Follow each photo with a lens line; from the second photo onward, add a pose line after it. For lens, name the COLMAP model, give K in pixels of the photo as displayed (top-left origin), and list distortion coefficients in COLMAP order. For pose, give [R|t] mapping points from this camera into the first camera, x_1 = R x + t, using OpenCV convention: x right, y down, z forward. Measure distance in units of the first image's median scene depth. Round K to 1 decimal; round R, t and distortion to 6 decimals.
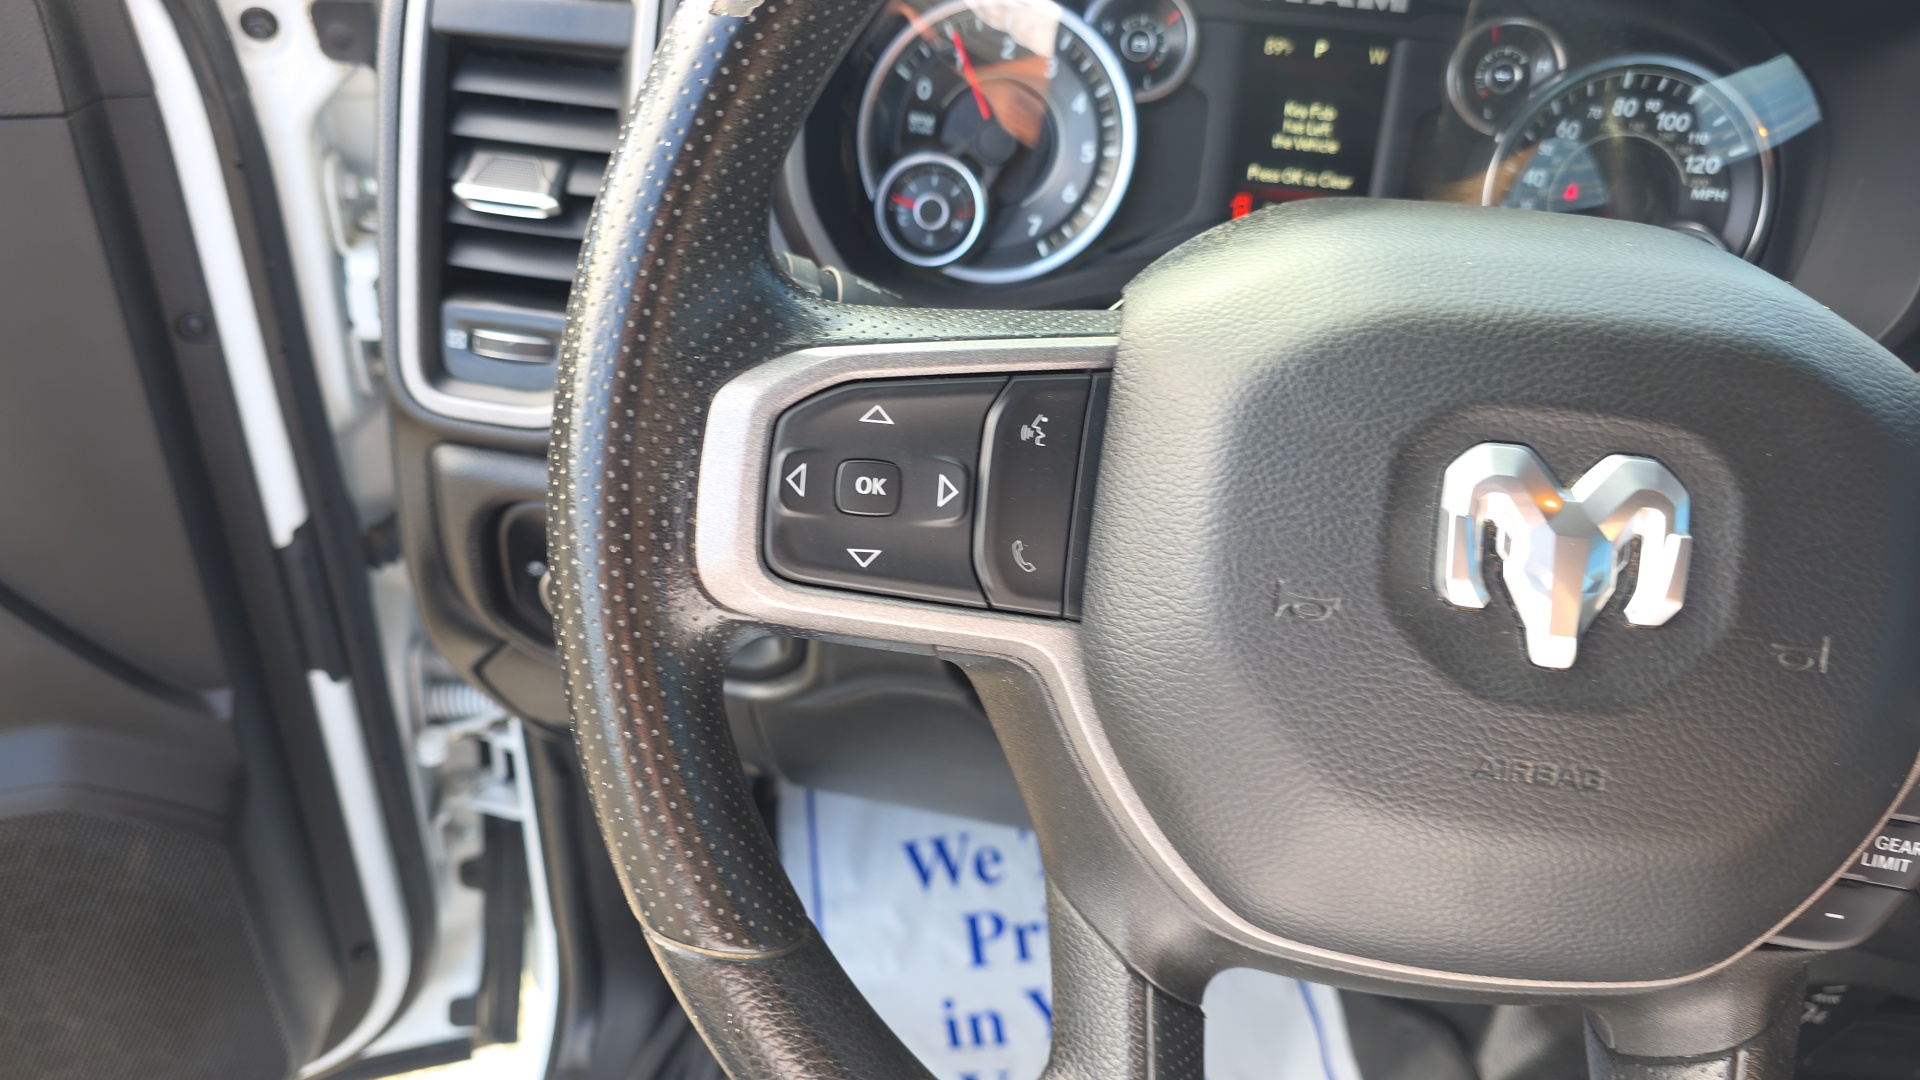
lens RADIAL K [[1312.2, 0, 949.6], [0, 1312.2, 544.4], [0, 0, 1]] dist [0.041802, -0.049375]
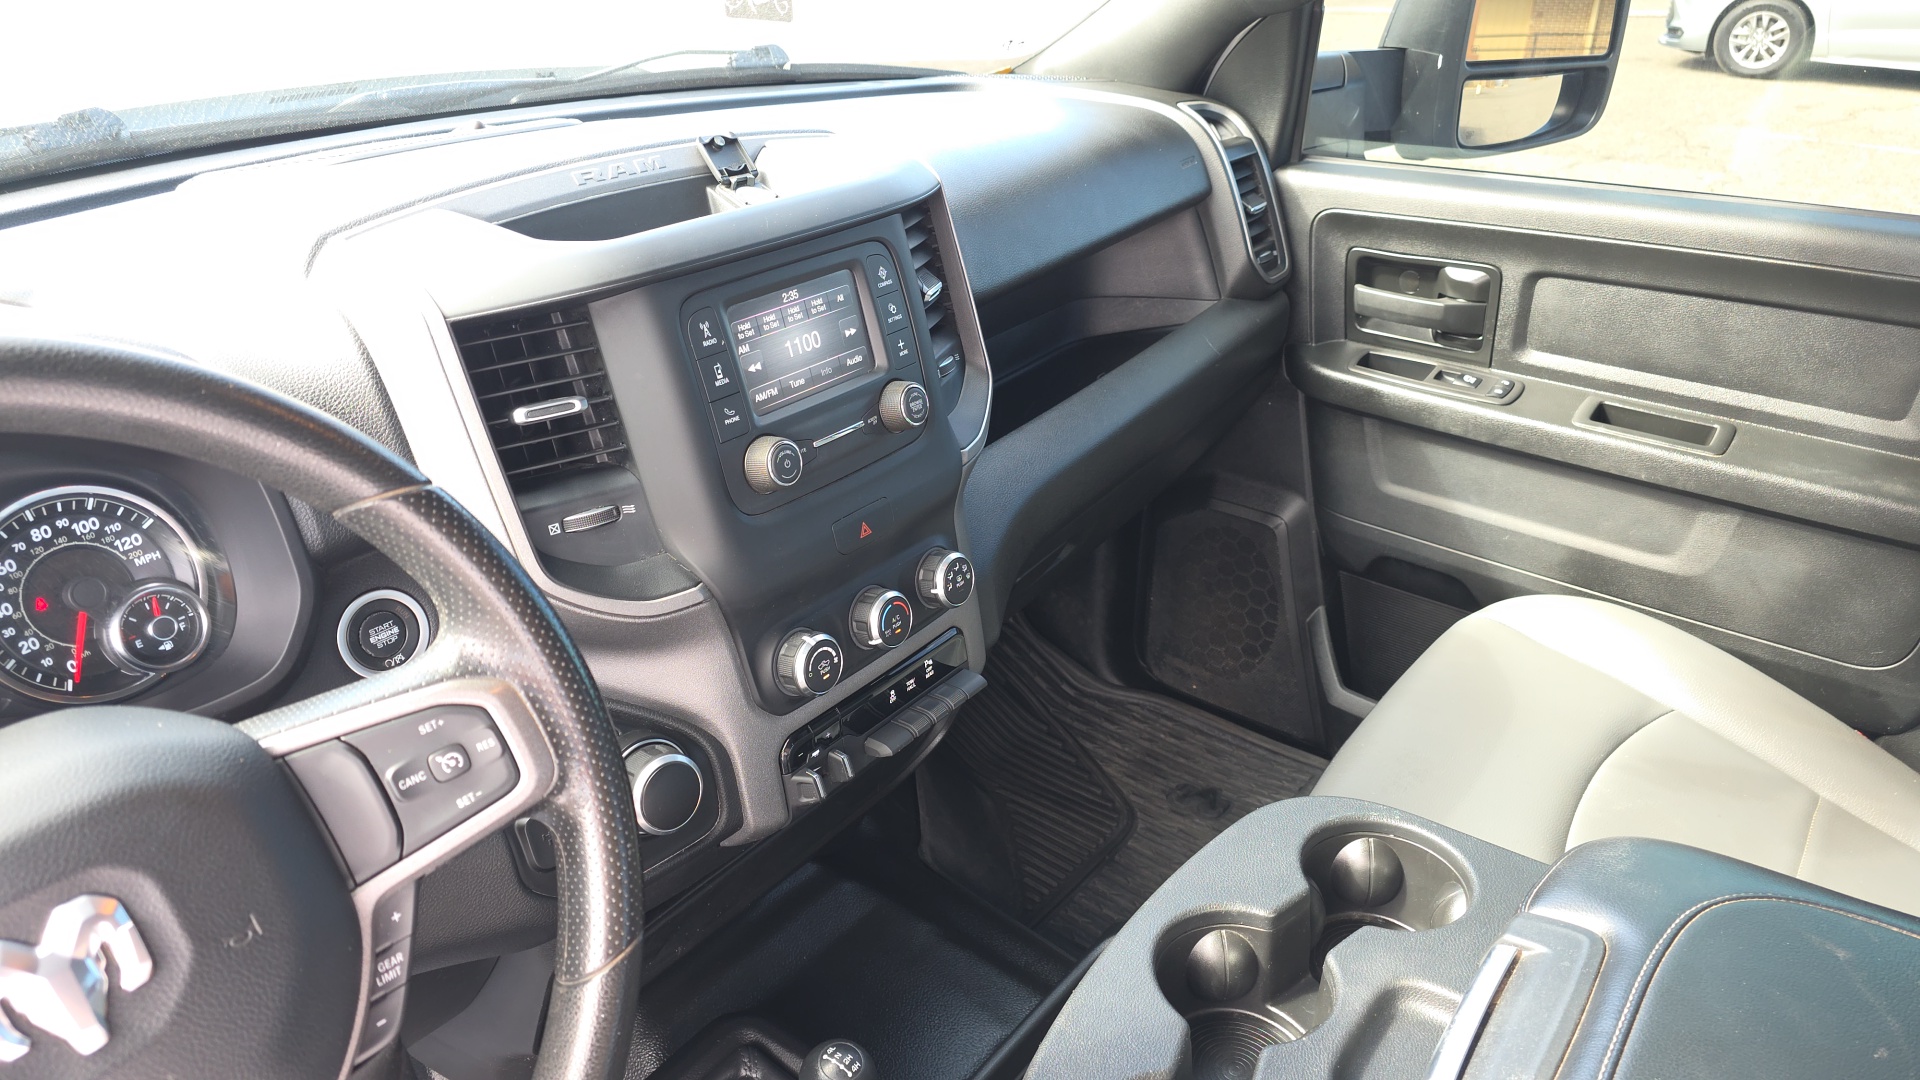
lens RADIAL K [[1312.2, 0, 949.9], [0, 1312.2, 510.7], [0, 0, 1]] dist [0.041802, -0.049375]
pose [[0.541276, -0.433670, 0.720382, 0.075819], [0.510085, 0.850441, 0.128701, -0.066504], [-0.668456, 0.297793, 0.681532, -0.460591]]
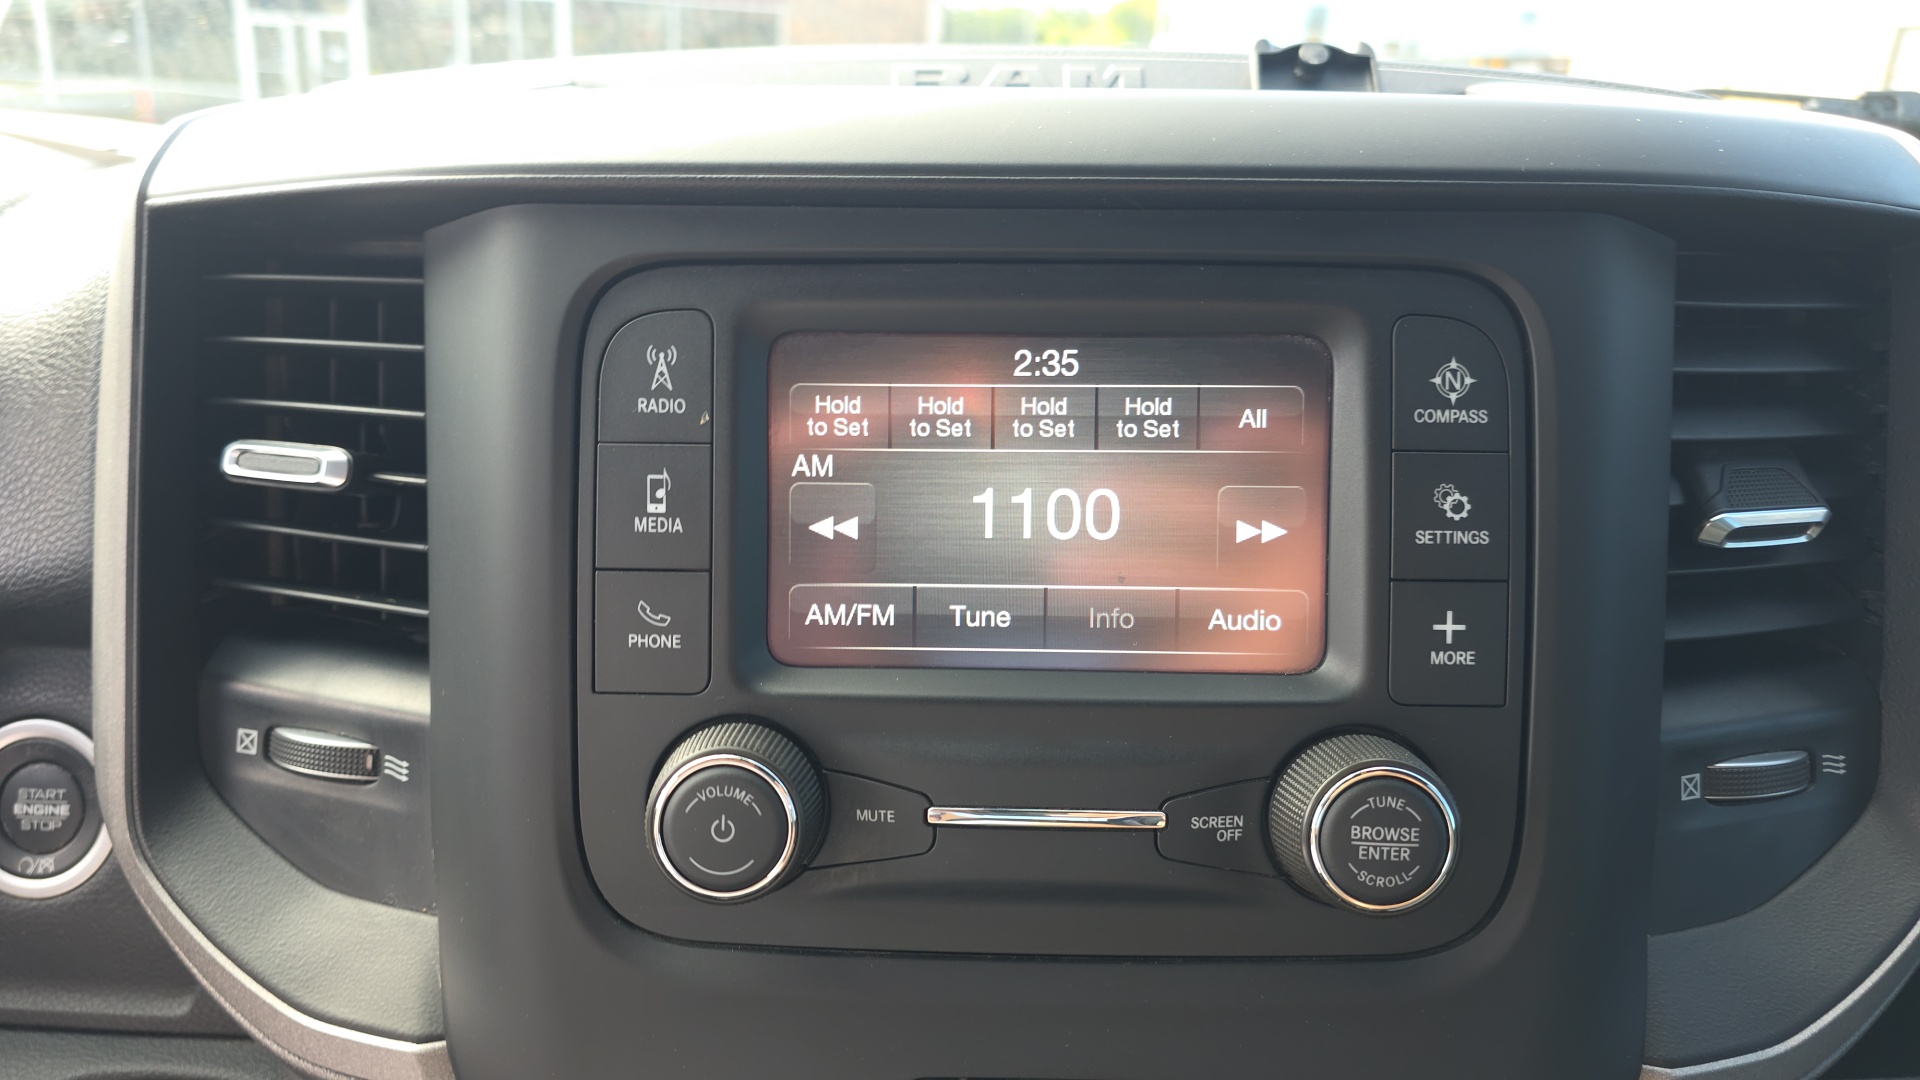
lens RADIAL K [[1312.2, 0, 910.0], [0, 1312.2, 551.5], [0, 0, 1]] dist [0.041802, -0.049375]
pose [[0.995503, -0.084493, 0.042838, 1.141395], [0.093145, 0.955443, -0.280094, 0.029406], [-0.017264, 0.282825, 0.959016, 0.196661]]
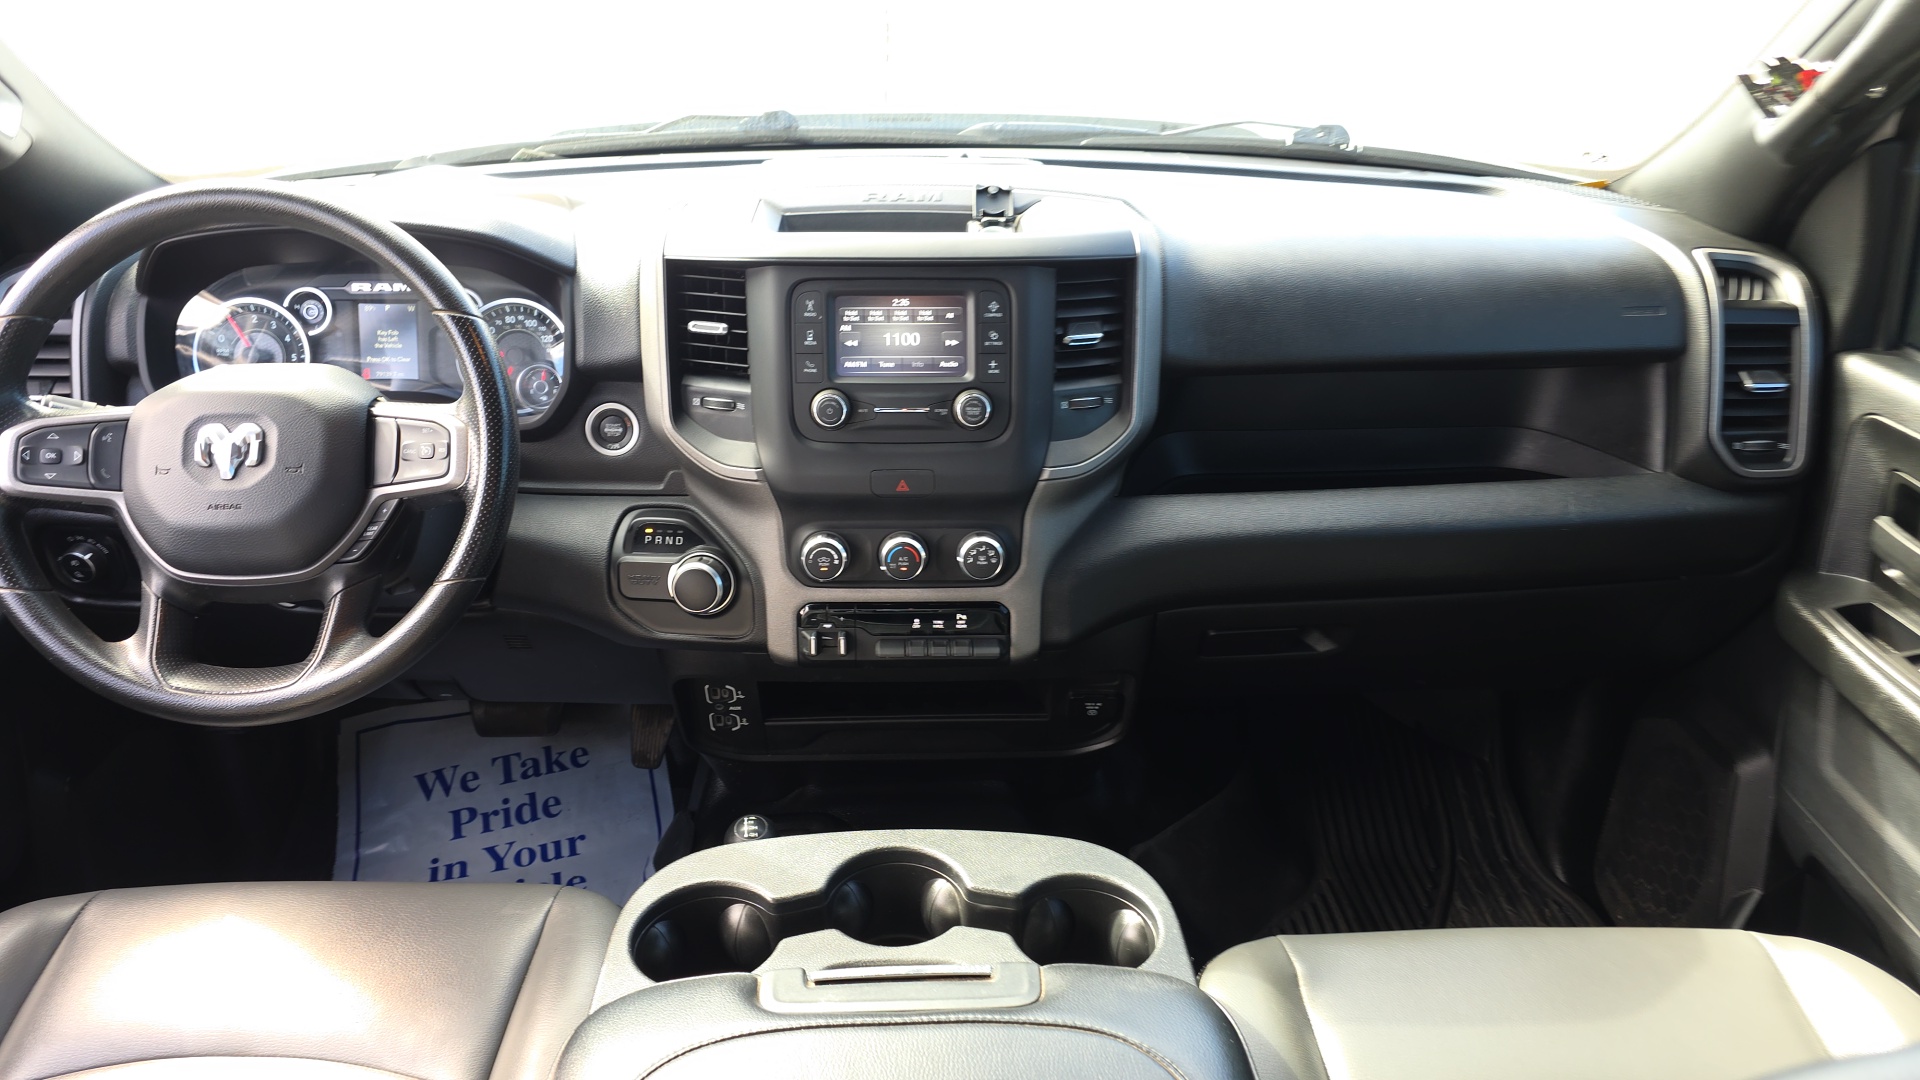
lens RADIAL K [[1312.2, 0, 938.2], [0, 1312.2, 544.5], [0, 0, 1]] dist [0.041802, -0.049375]
pose [[0.991504, -0.110419, 0.068754, 1.090973], [0.118942, 0.983597, -0.135606, 0.512656], [-0.052653, 0.142631, 0.988374, -1.417625]]
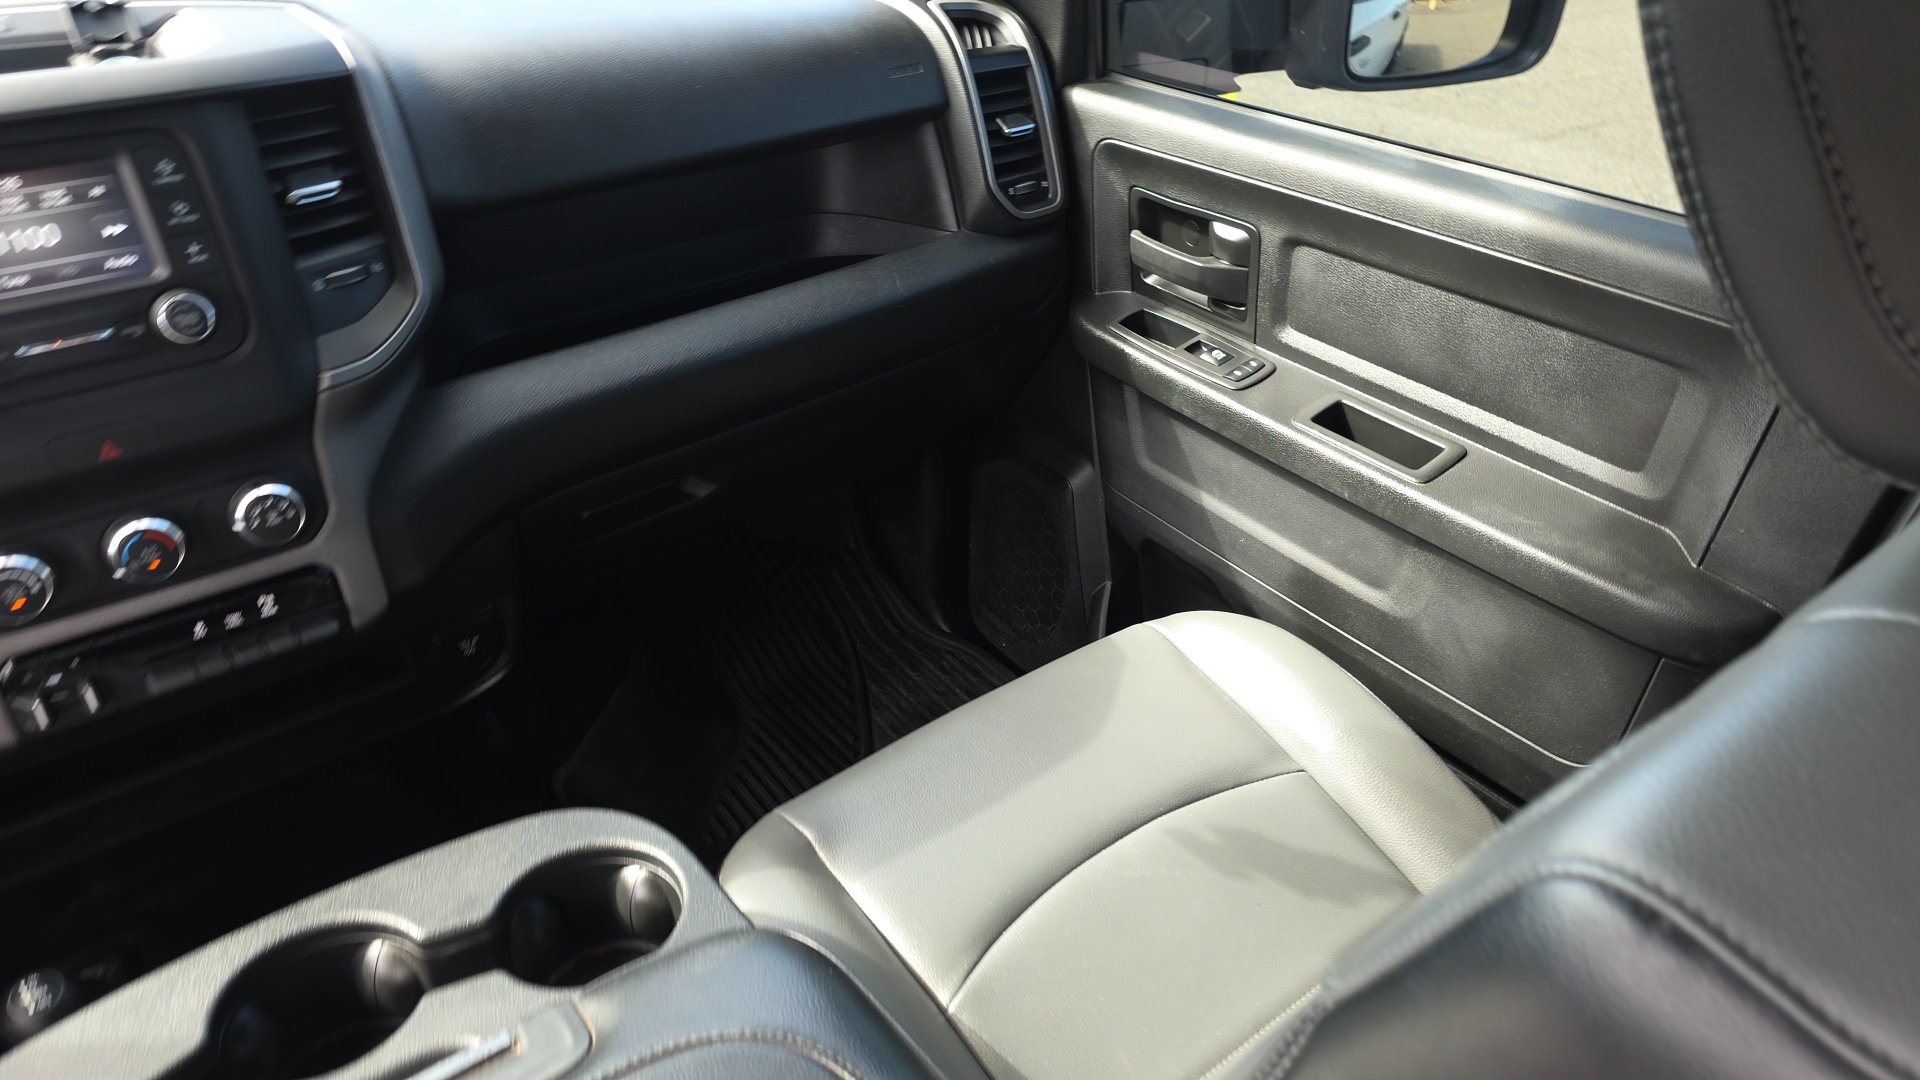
lens RADIAL K [[1312.2, 0, 1020.6], [0, 1312.2, 515.9], [0, 0, 1]] dist [0.041802, -0.049375]
pose [[0.710822, -0.410161, 0.571402, 1.039257], [0.414807, 0.900519, 0.130388, 0.414722], [-0.568038, 0.144339, 0.810246, -1.072564]]
